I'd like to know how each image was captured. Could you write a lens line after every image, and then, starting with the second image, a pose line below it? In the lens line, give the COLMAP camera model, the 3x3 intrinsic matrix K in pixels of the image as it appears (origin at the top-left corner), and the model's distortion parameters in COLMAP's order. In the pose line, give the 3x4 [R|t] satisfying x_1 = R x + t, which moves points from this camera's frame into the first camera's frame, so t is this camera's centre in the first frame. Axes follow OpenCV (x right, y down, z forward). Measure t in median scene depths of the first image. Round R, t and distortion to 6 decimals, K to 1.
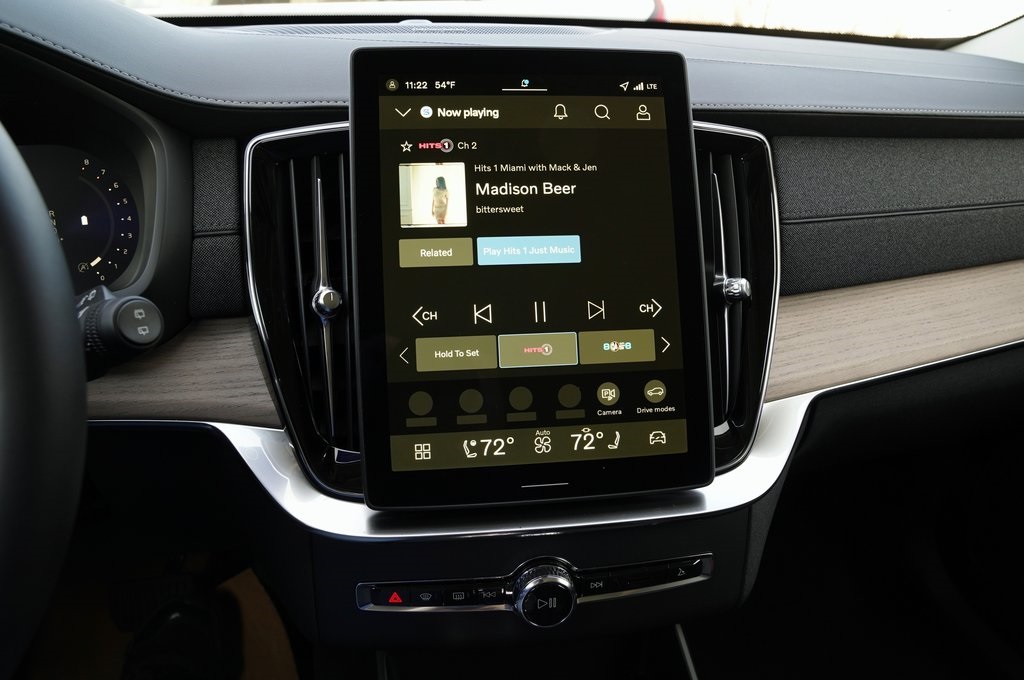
lens RADIAL K [[709.4, 0, 510.7], [0, 709.4, 338.7], [0, 0, 1]] dist [-0.099655, 0.053439]
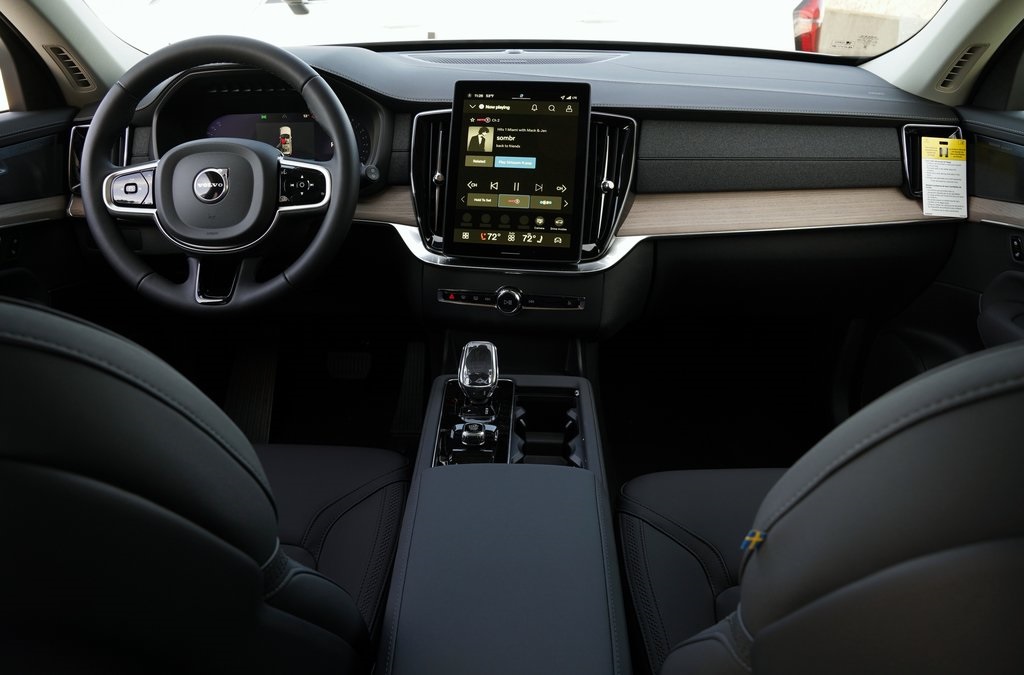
lens RADIAL K [[709.4, 0, 504.2], [0, 709.4, 328.0], [0, 0, 1]] dist [-0.099655, 0.053439]
pose [[0.961735, 0.108025, -0.251786, 0.677579], [-0.099961, 0.993990, 0.044639, 0.349876], [0.255094, -0.017762, 0.966753, -1.440828]]
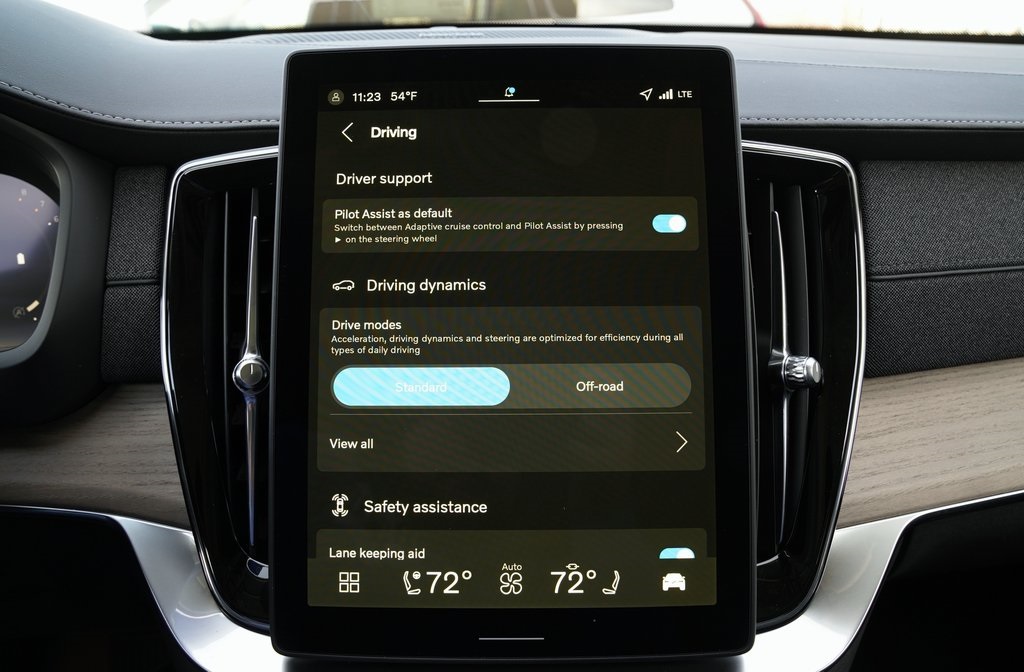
lens RADIAL K [[709.4, 0, 509.0], [0, 709.4, 335.0], [0, 0, 1]] dist [-0.099655, 0.053439]
pose [[0.990252, 0.030464, -0.135913, 0.129491], [-0.034675, 0.998986, -0.028728, -0.082988], [0.134900, 0.033161, 0.990304, 0.263837]]
